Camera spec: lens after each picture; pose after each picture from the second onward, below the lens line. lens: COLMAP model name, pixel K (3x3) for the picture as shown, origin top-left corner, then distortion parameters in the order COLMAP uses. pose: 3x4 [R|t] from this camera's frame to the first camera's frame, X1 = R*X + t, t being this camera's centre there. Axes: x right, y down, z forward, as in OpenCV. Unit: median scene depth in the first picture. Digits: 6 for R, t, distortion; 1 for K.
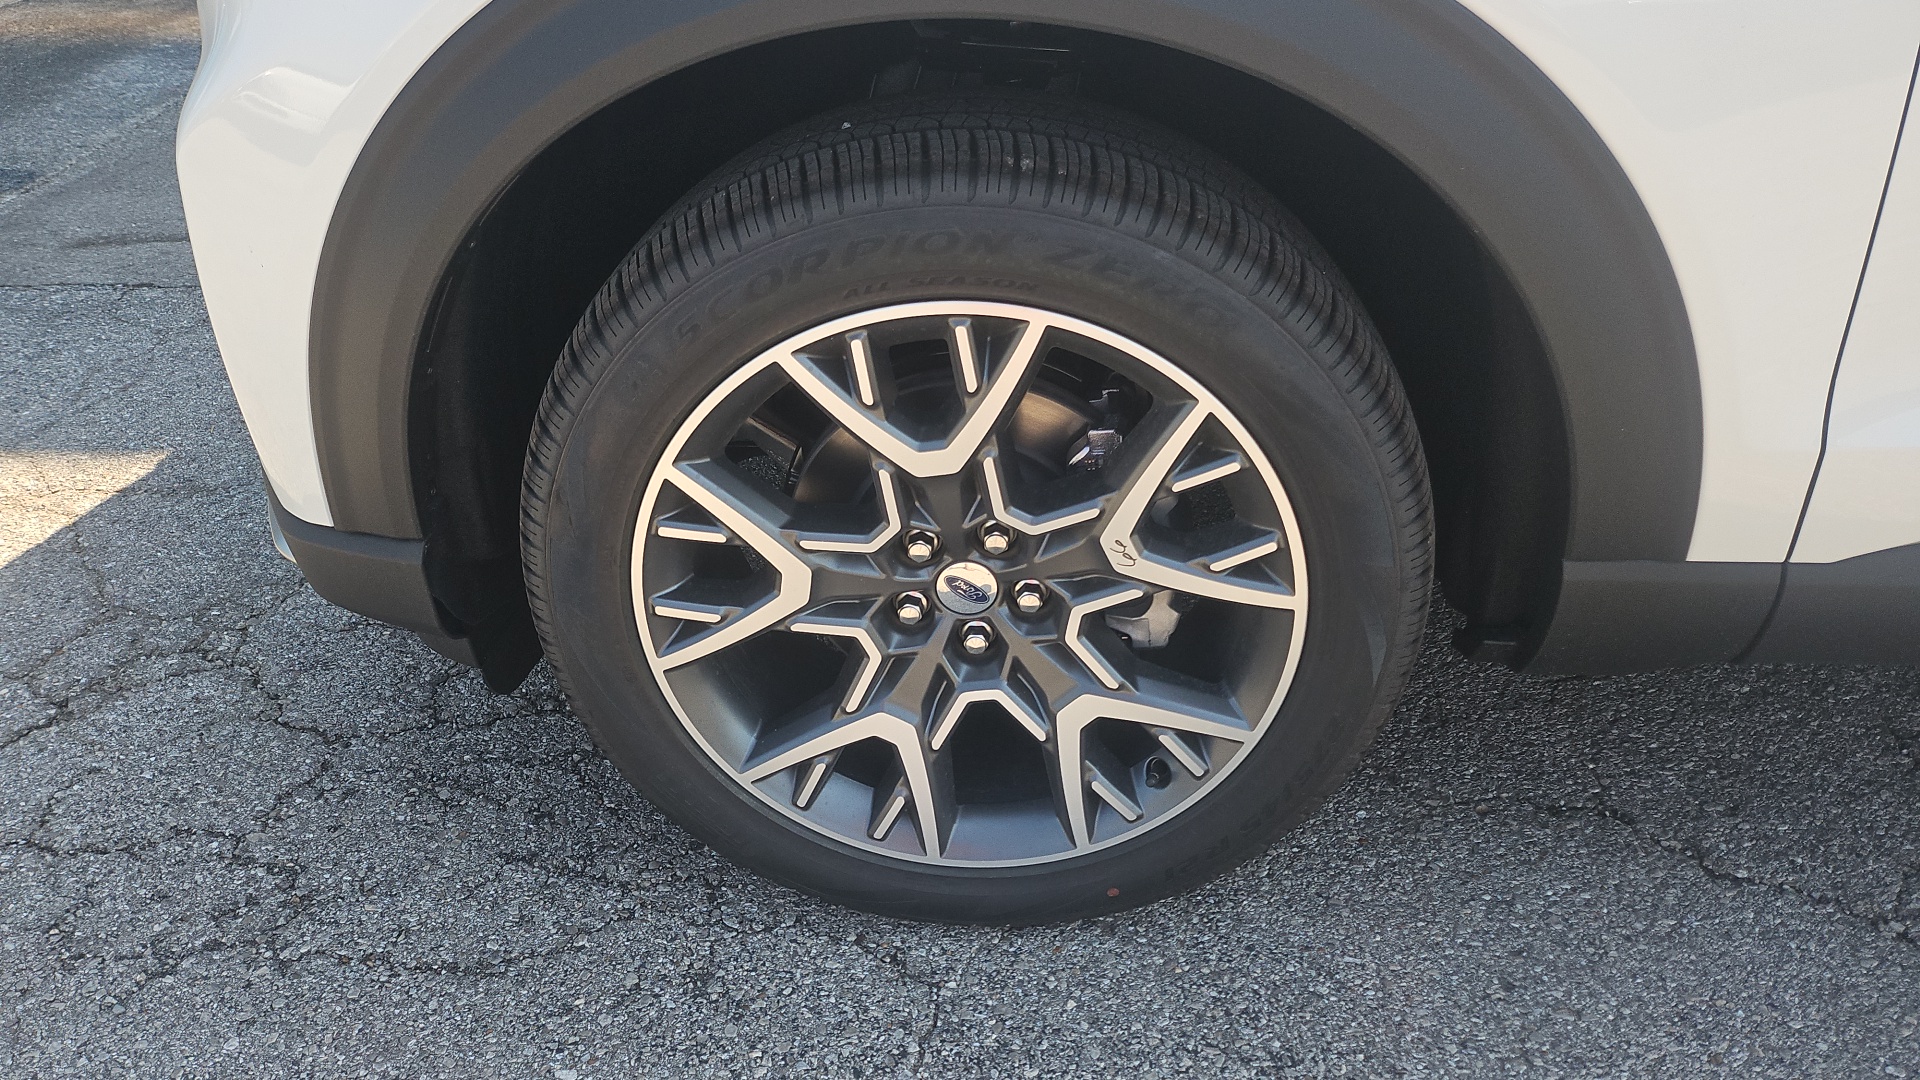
lens RADIAL K [[1353.5, 0, 930.5], [0, 1353.5, 545.6], [0, 0, 1]] dist [0.031185, -0.001679]
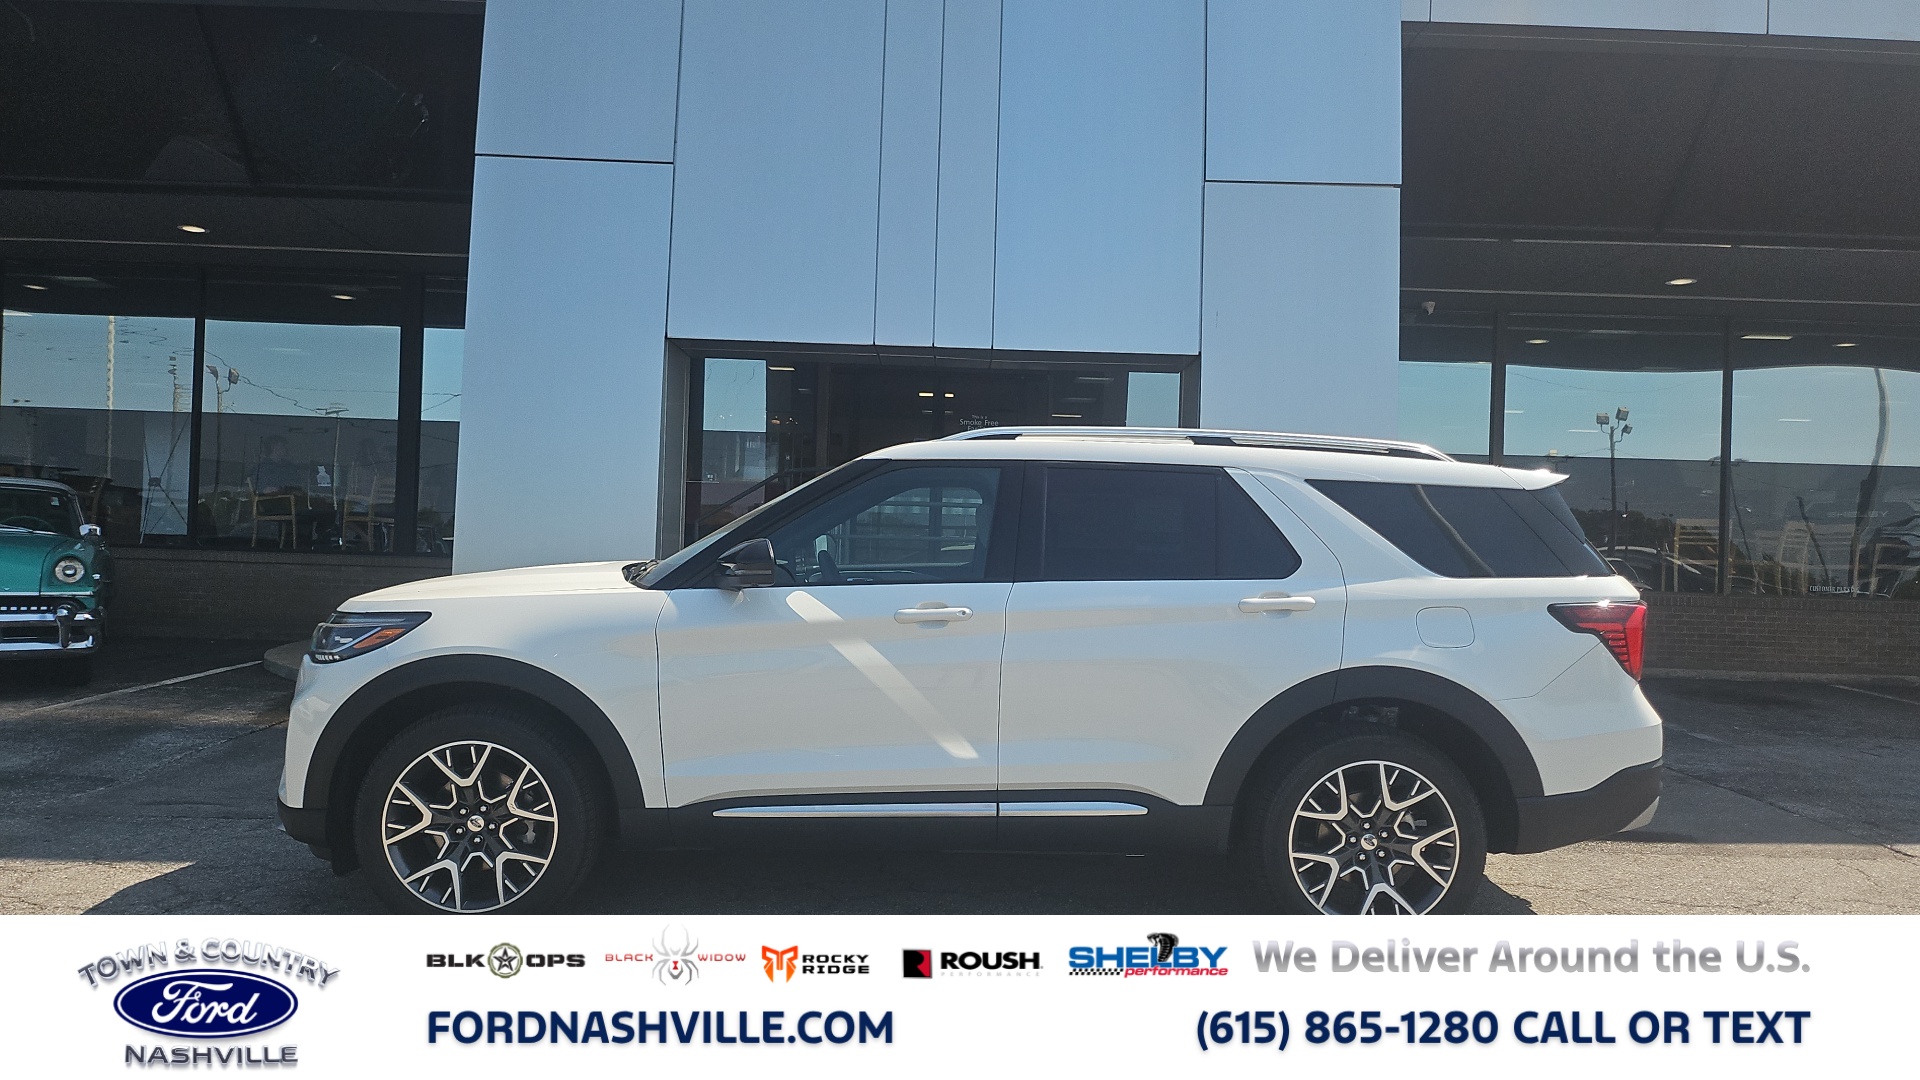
lens RADIAL K [[1304.6, 0, 964.9], [0, 1304.6, 564.6], [0, 0, 1]] dist [0.041691, -0.001149]
pose [[0.993290, 0.043562, 0.107133, 0.980202], [0.015839, 0.866378, -0.499137, 1.285926], [-0.114561, 0.497485, 0.859875, -2.734574]]
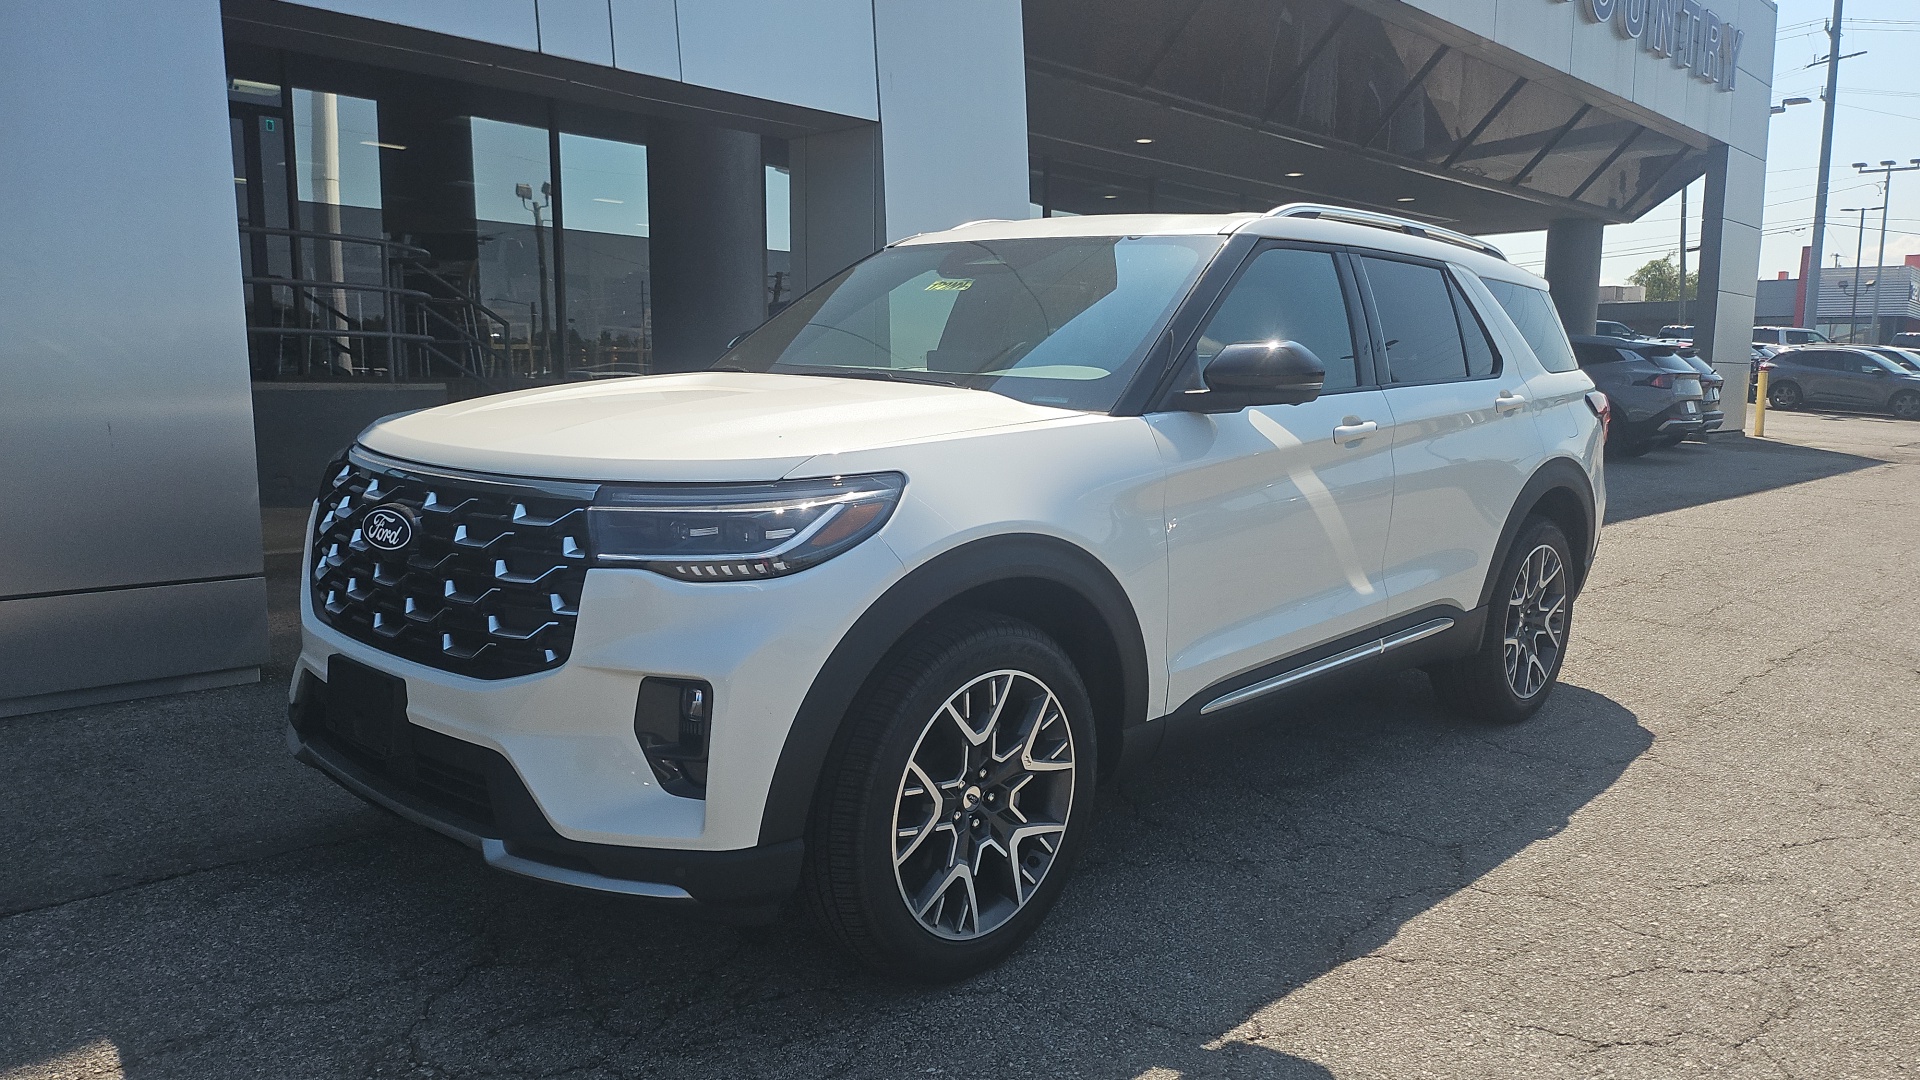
lens RADIAL K [[1367.6, 0, 960.0], [0, 1367.6, 540.0], [0, 0, 1]] dist [0.002775, 0.000690]
pose [[0.621997, -0.073928, 0.779522, -1.879127], [0.370561, 0.904787, -0.209871, 0.119256], [-0.689786, 0.419400, 0.590169, -0.620457]]
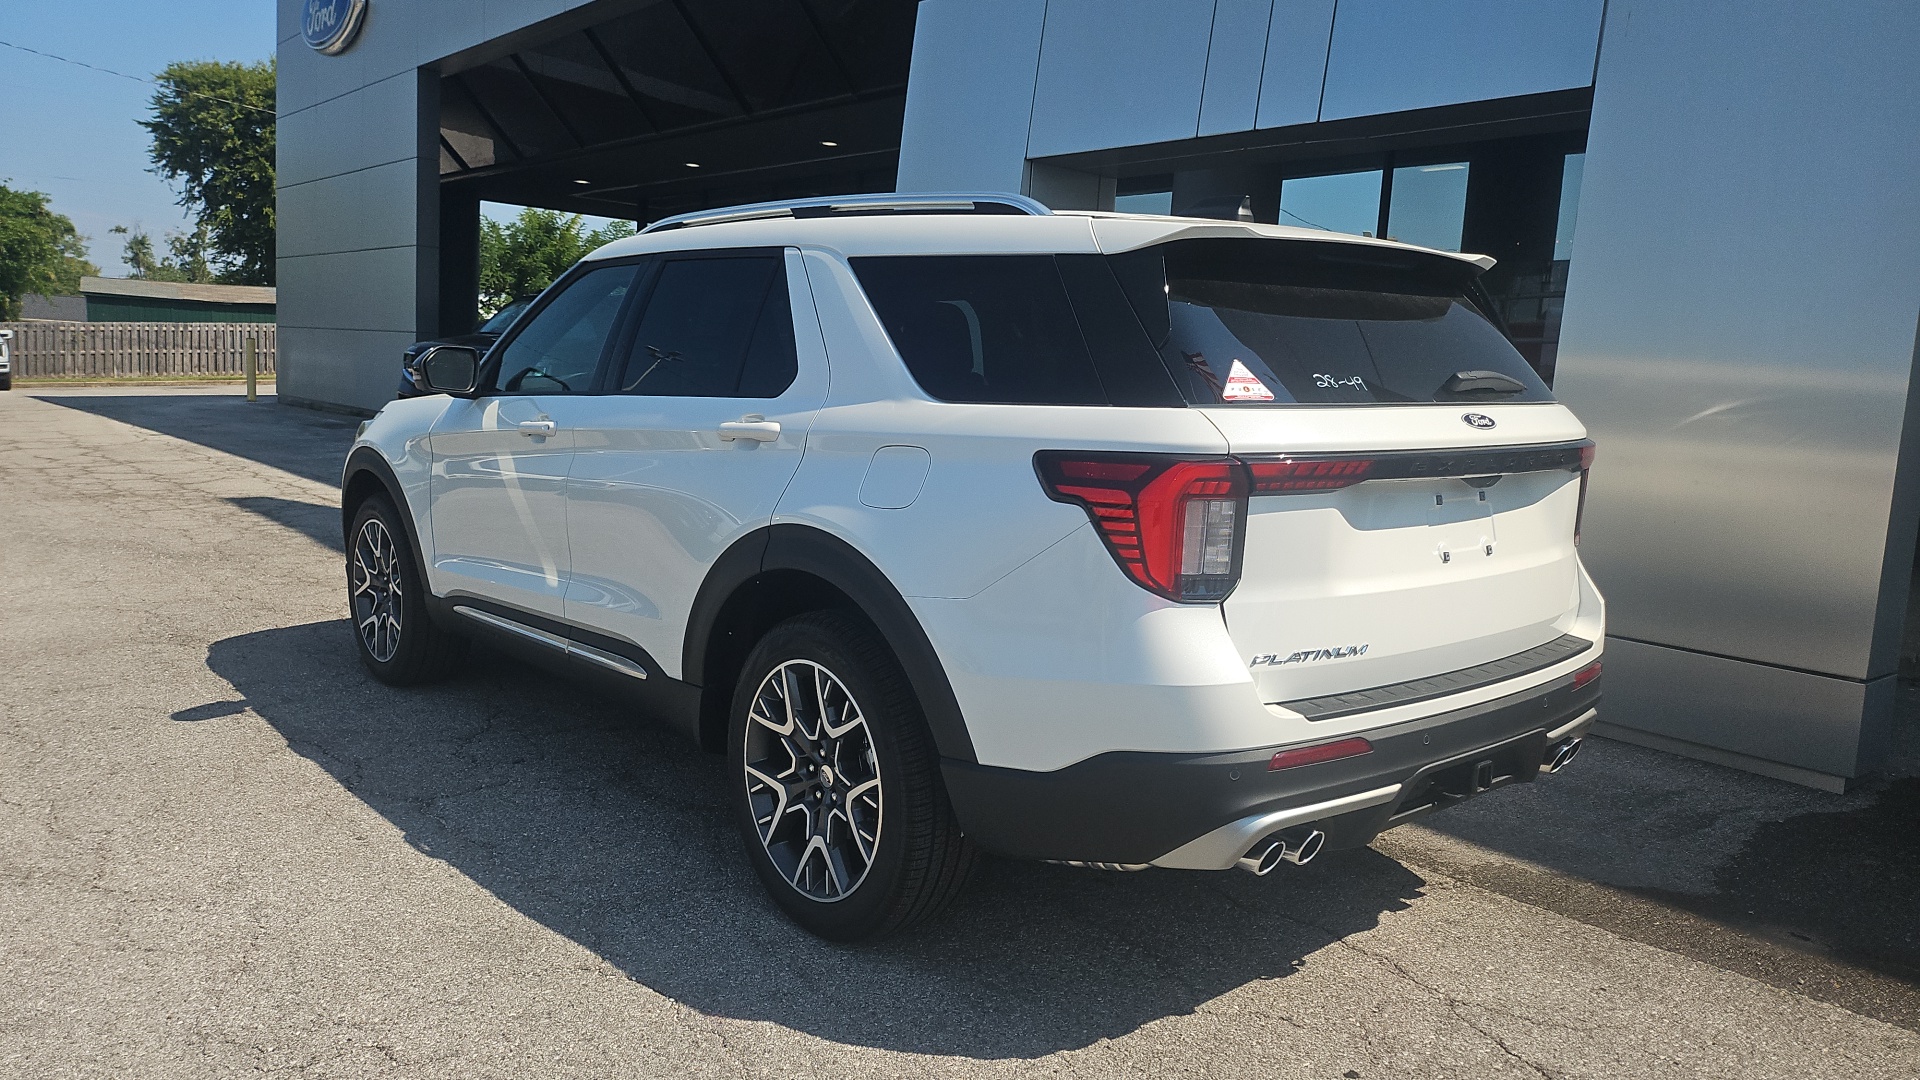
lens RADIAL K [[1376.3, 0, 947.9], [0, 1376.3, 528.0], [0, 0, 1]] dist [0.075839, -0.100871]
pose [[0.709697, 0.128178, -0.692748, 4.646961], [-0.395833, 0.885975, -0.241587, 0.234268], [0.582792, 0.445666, 0.679511, -1.185329]]
